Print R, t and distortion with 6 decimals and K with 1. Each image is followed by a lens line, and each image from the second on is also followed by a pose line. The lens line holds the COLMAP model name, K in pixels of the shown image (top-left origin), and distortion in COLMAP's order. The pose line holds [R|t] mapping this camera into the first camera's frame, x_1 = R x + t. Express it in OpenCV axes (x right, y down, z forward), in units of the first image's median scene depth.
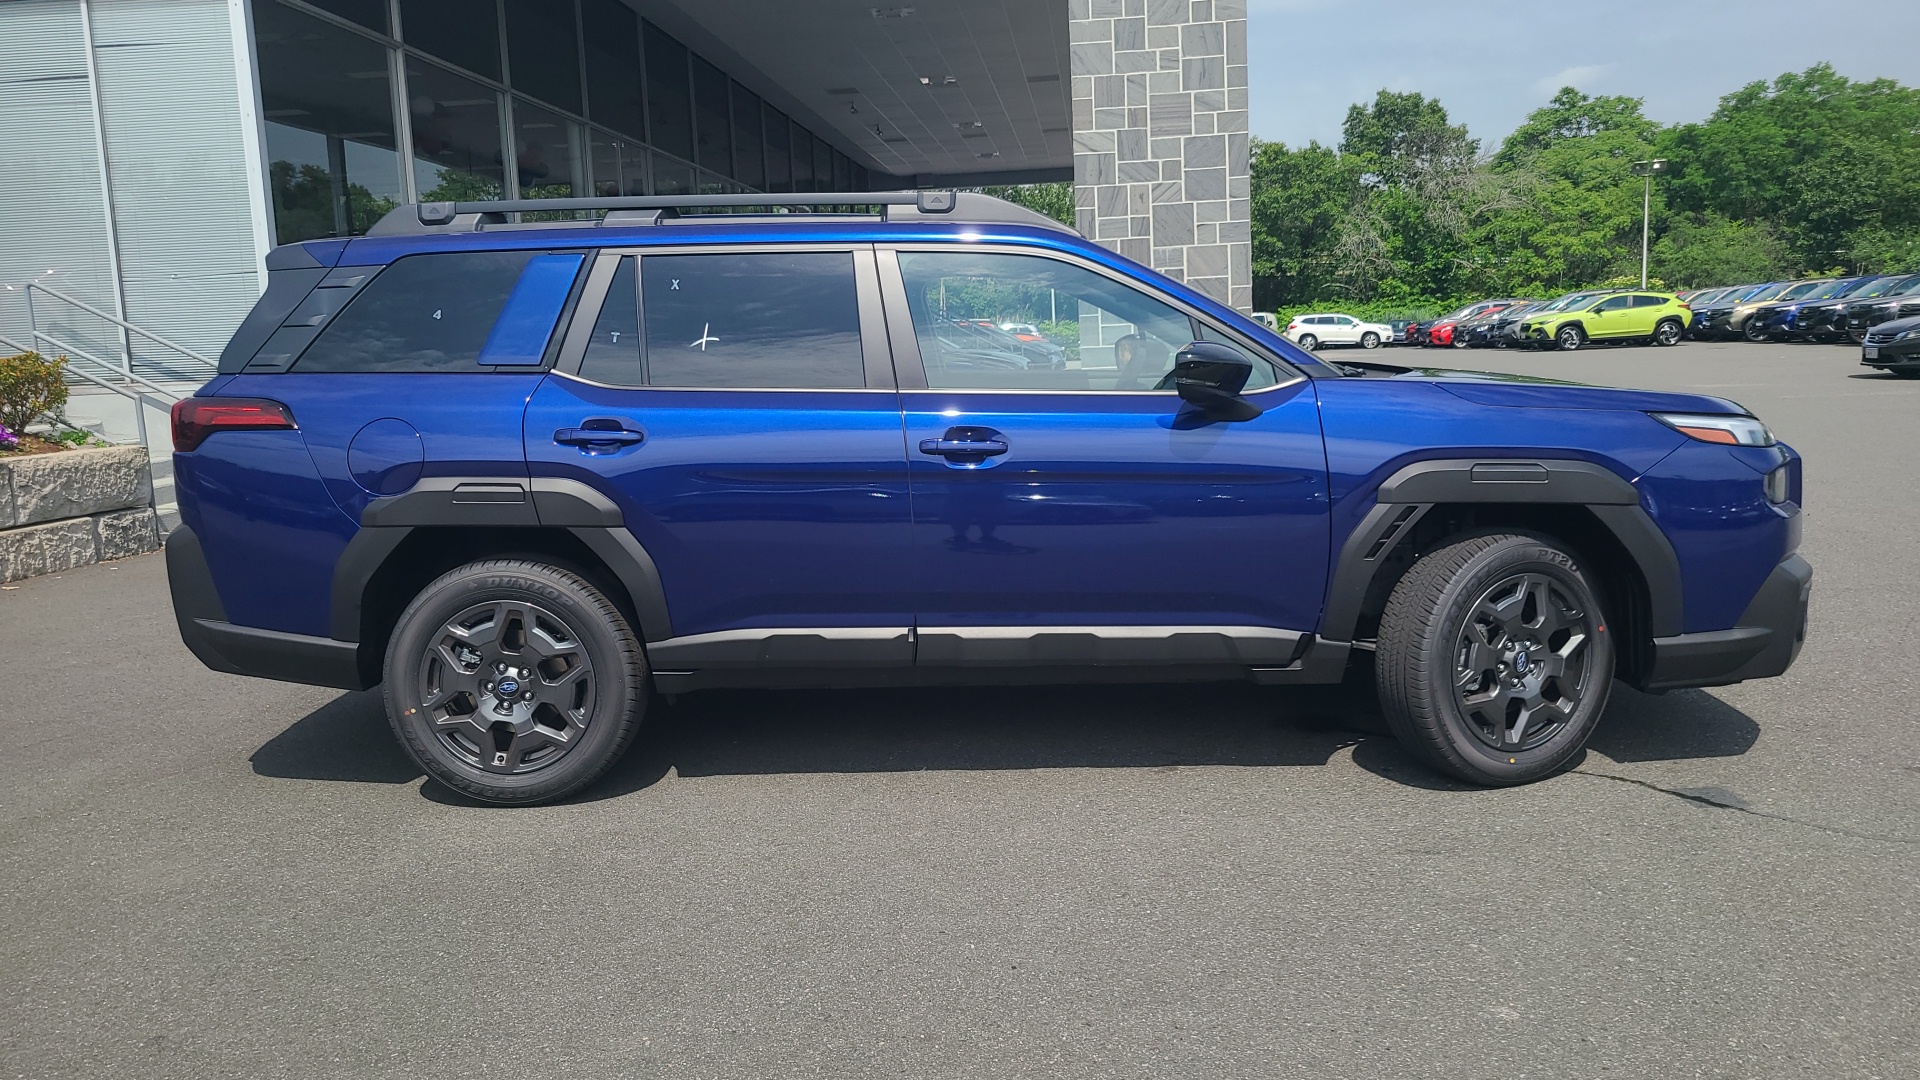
lens RADIAL K [[1450.1, 0, 942.4], [0, 1450.1, 544.1], [0, 0, 1]] dist [0.048865, -0.032753]
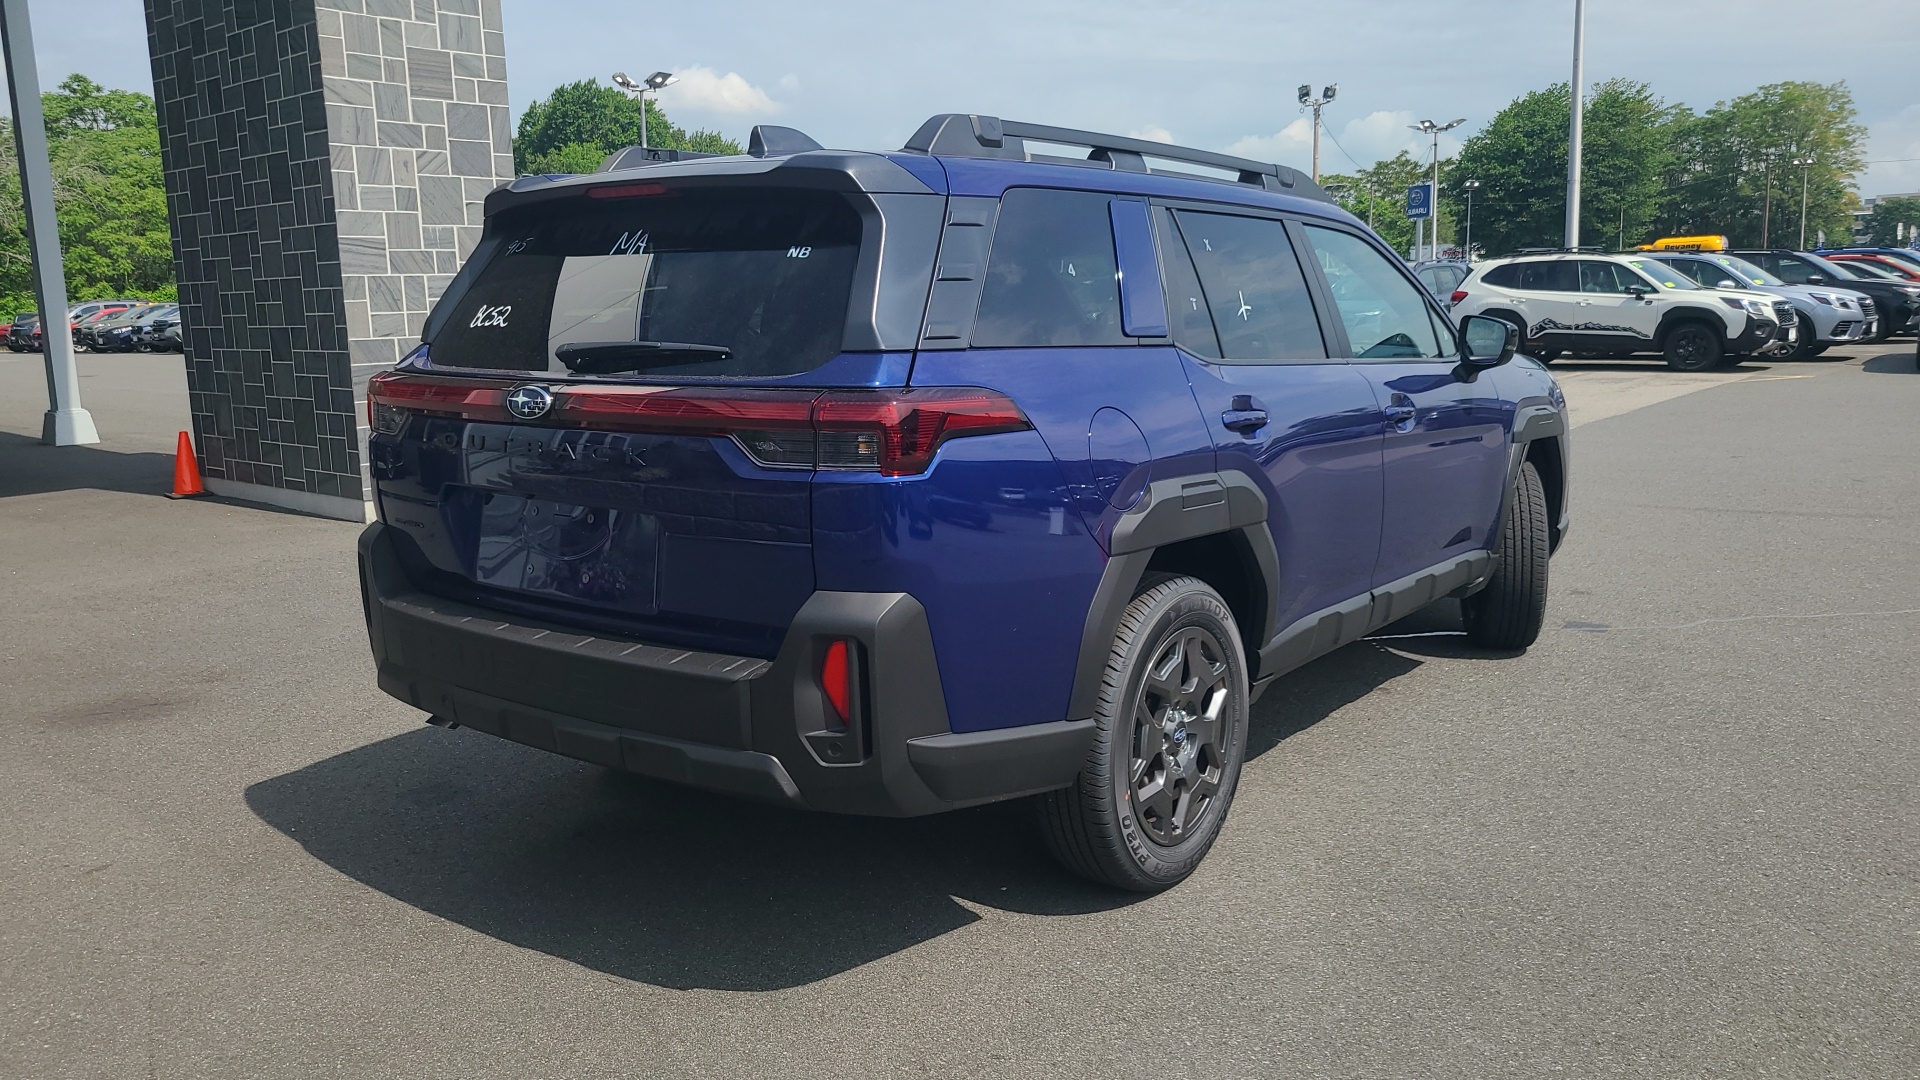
lens RADIAL K [[1450.1, 0, 942.4], [0, 1450.1, 544.1], [0, 0, 1]] dist [0.048865, -0.032753]
pose [[0.580640, -0.111177, 0.806534, -1.006918], [0.115330, 0.991875, 0.053698, -0.064544], [-0.805950, 0.061838, 0.588744, 0.623152]]
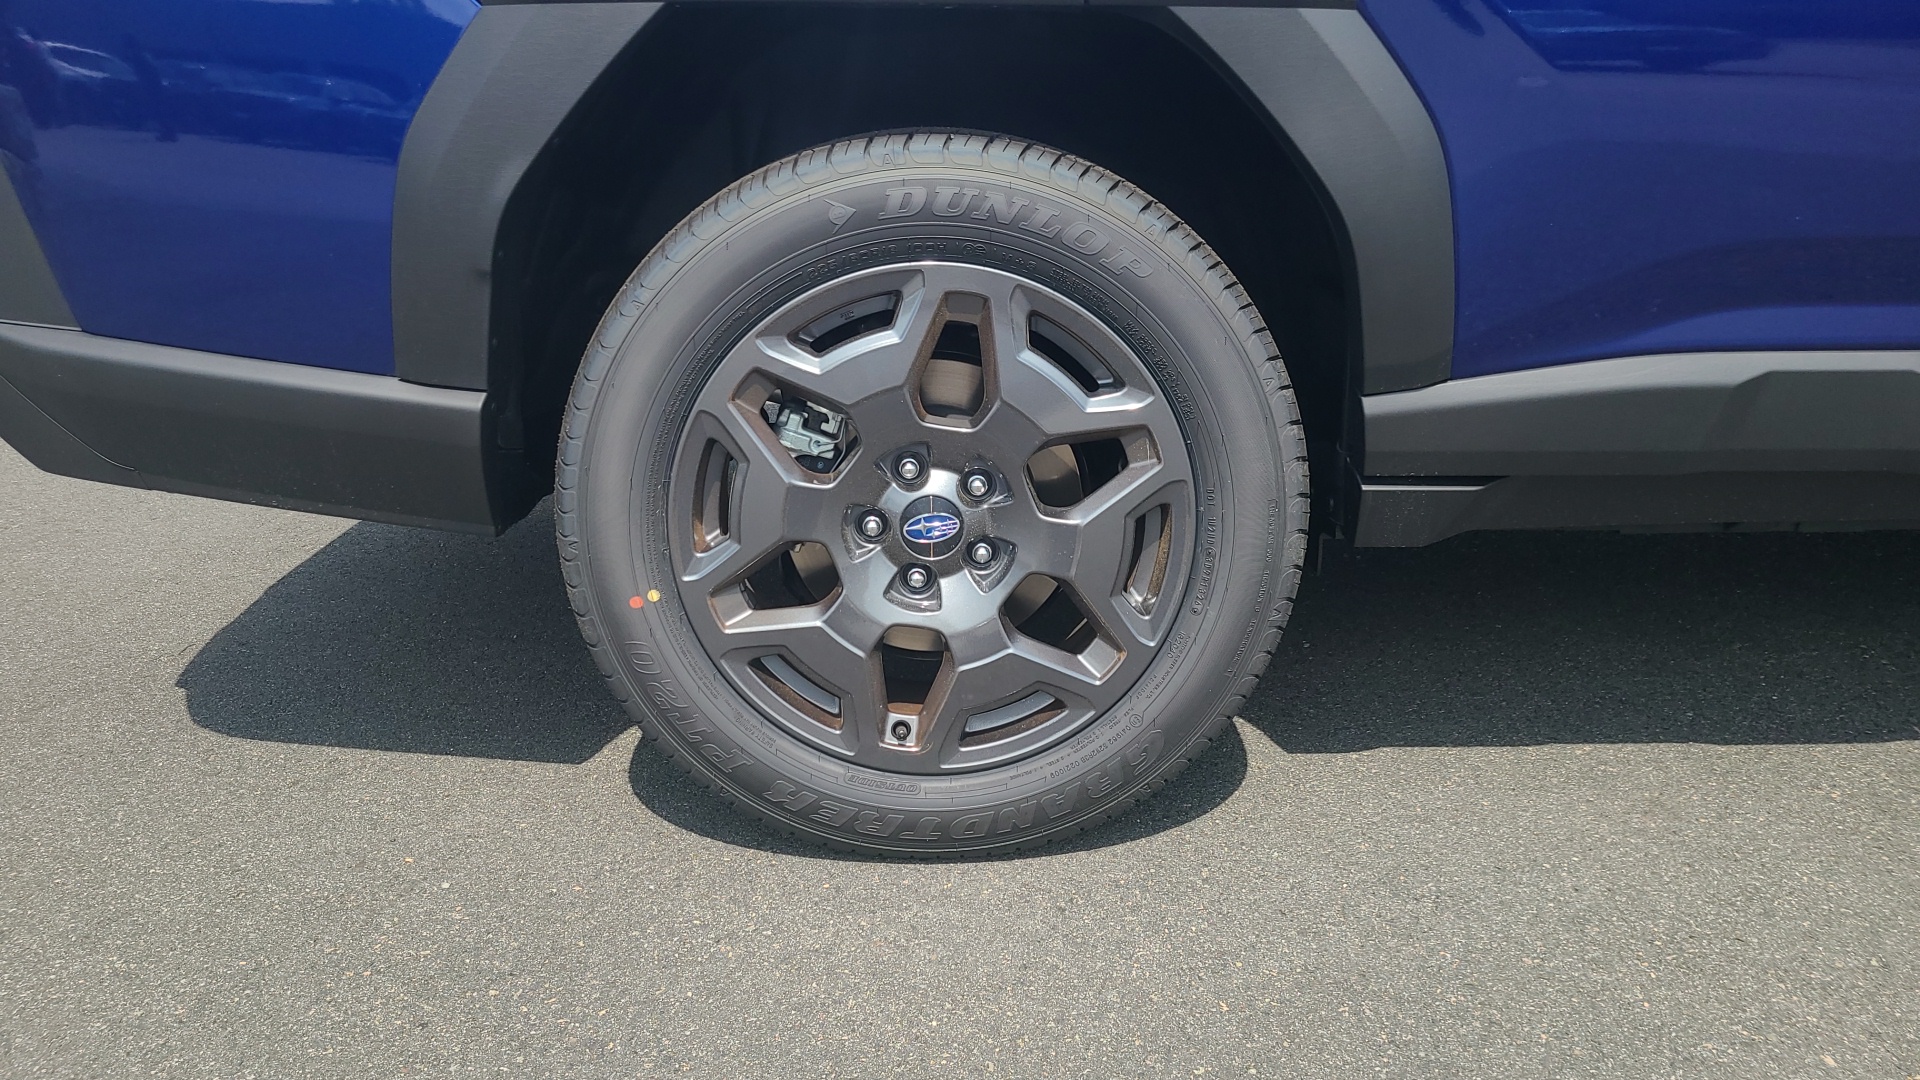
lens RADIAL K [[1493.7, 0, 956.9], [0, 1493.7, 590.9], [0, 0, 1]] dist [0.031363, -0.015762]
pose [[0.999343, -0.000008, 0.036256, -0.303090], [-0.005891, 0.986674, 0.162602, 0.055805], [-0.035774, -0.162709, 0.986025, 0.651212]]
